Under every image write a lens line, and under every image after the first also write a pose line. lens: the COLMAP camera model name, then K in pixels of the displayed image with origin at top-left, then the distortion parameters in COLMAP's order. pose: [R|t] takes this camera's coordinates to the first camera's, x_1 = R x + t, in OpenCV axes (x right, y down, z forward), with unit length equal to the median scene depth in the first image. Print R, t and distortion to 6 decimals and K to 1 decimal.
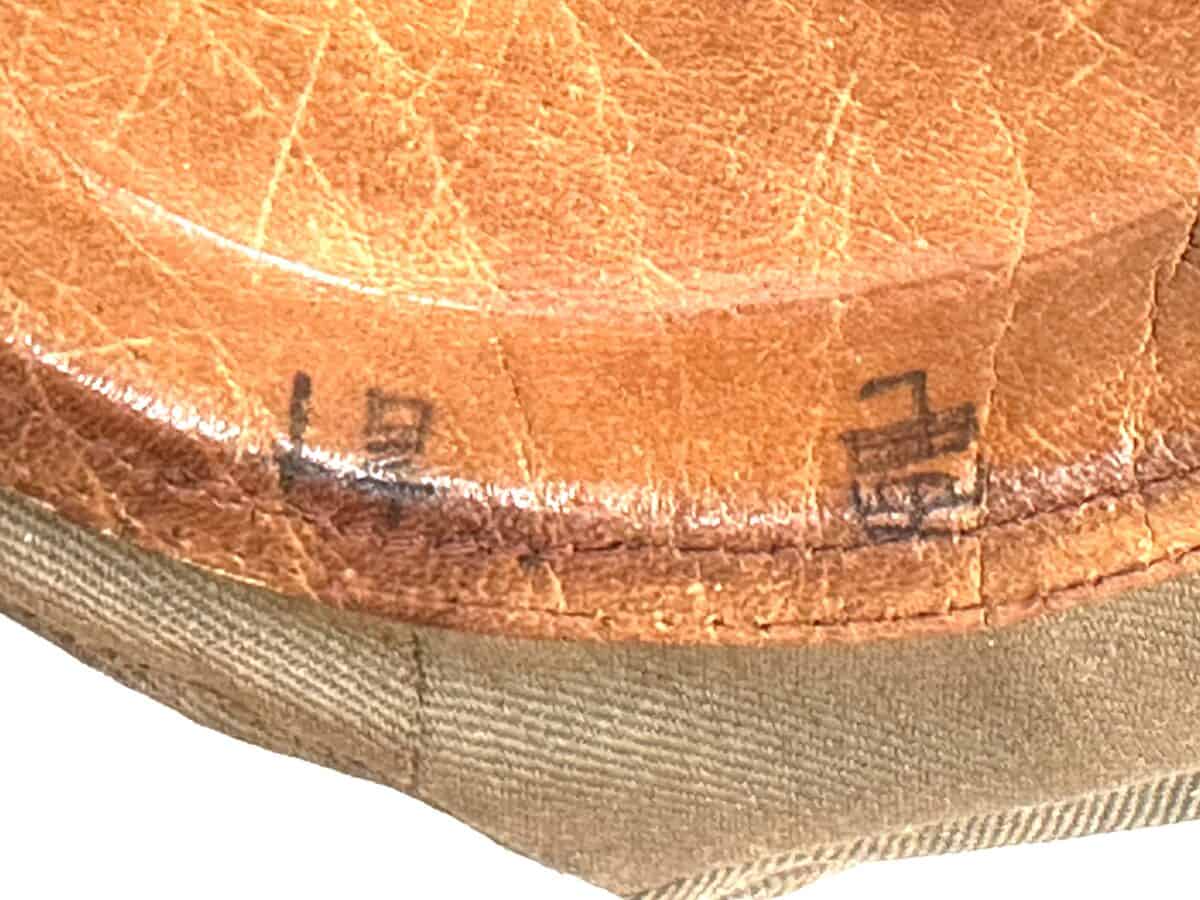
lens RADIAL K [[2726.9, 0, 690.2], [0, 2726.9, 449.6], [0, 0, 1]] dist [-0.011884, -0.063672]
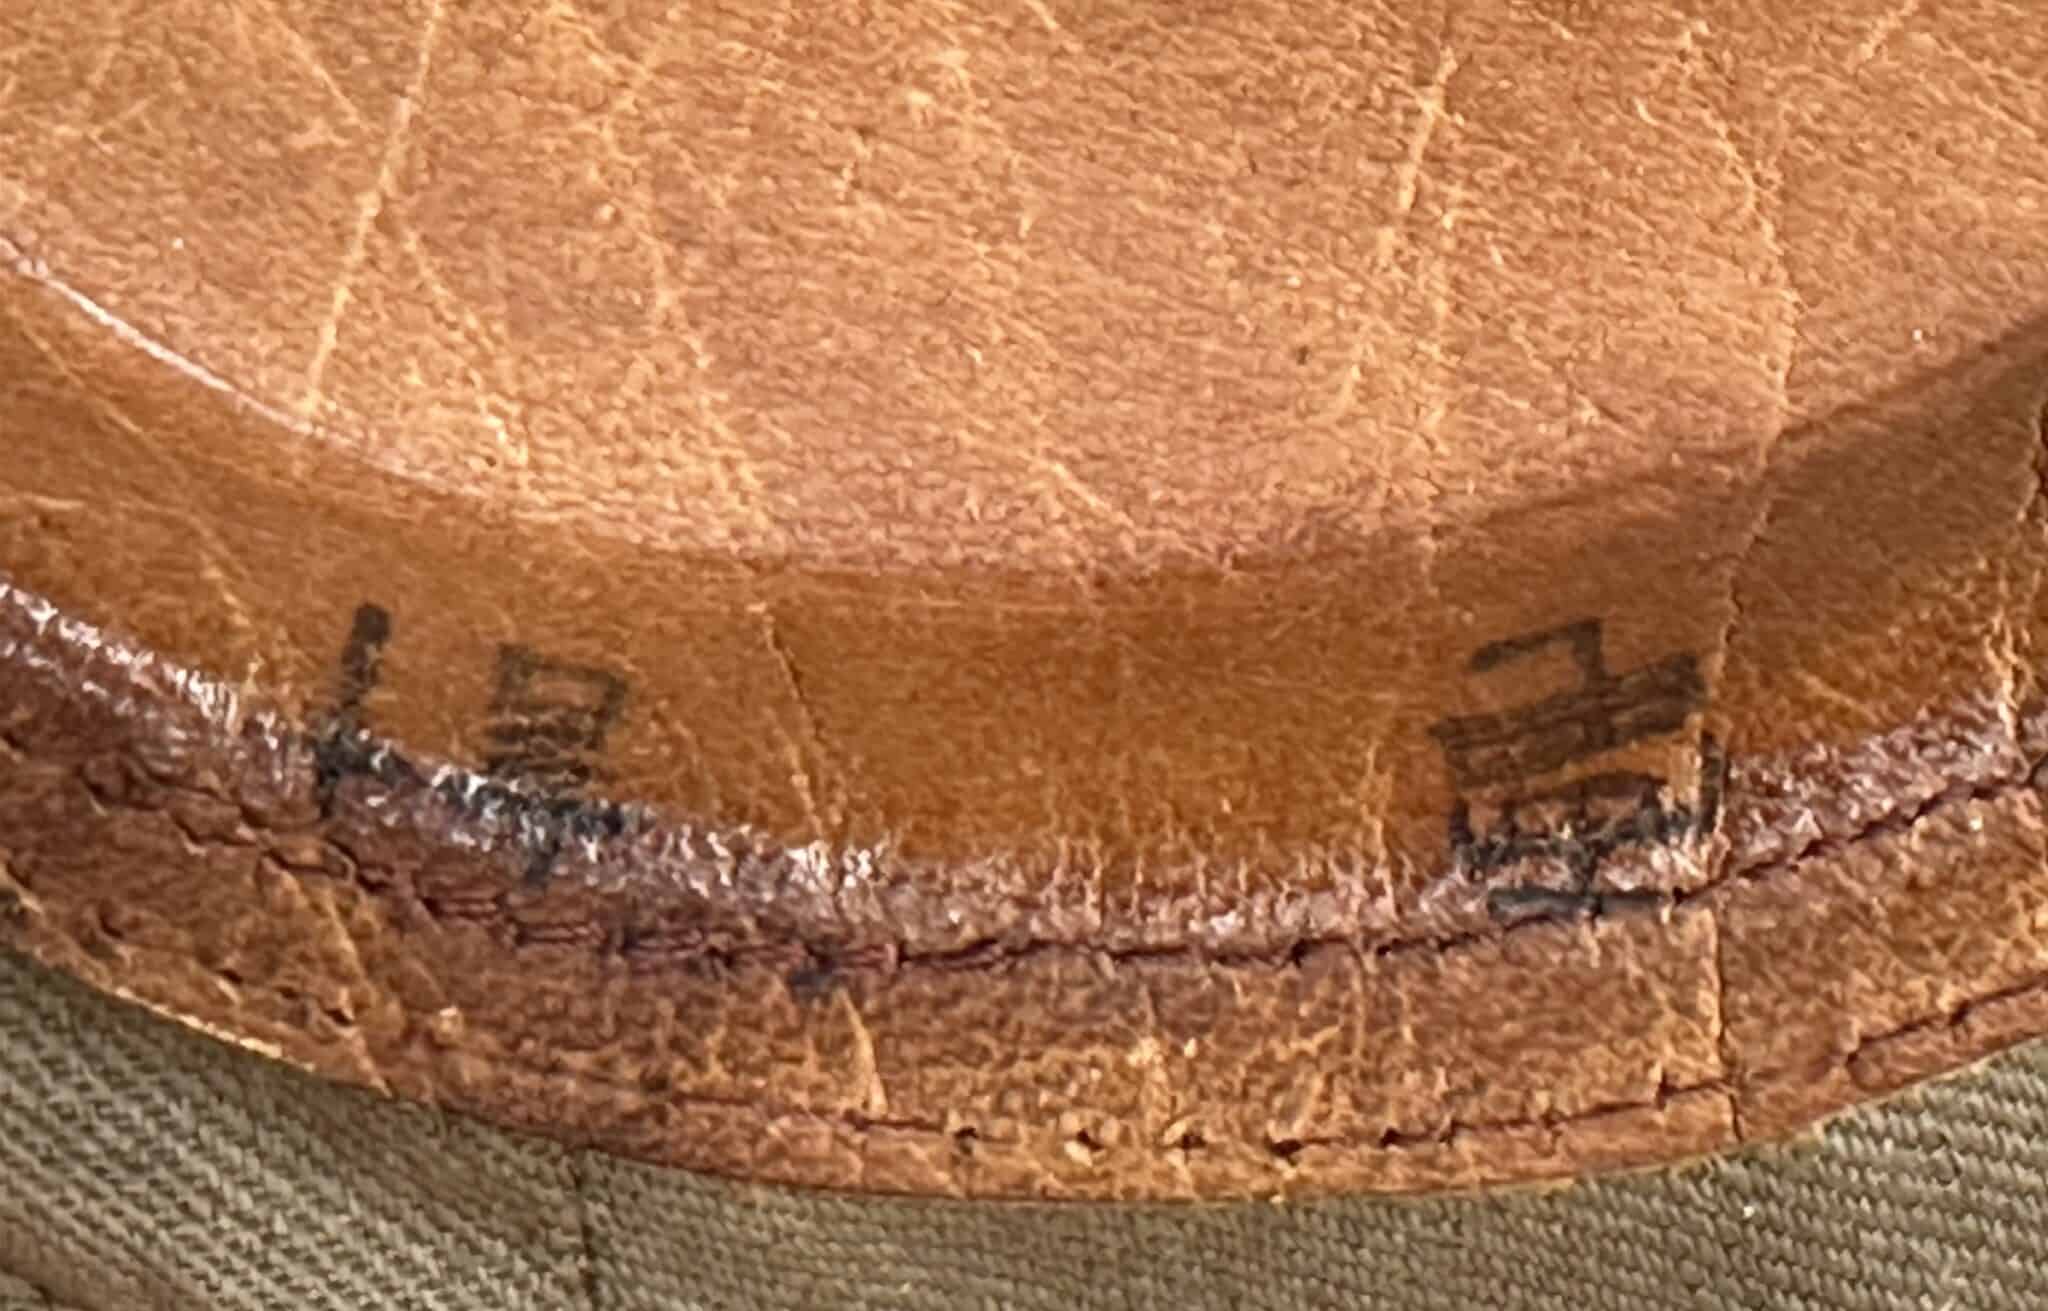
lens RADIAL K [[4798.7, 0, 1171.8], [0, 4798.7, 655.5], [0, 0, 1]] dist [-0.004842, -0.130386]
pose [[0.999810, -0.001589, -0.019421, 0.024139], [-0.004588, 0.949456, -0.313866, 0.258766], [0.018938, 0.313896, 0.949269, 0.152163]]
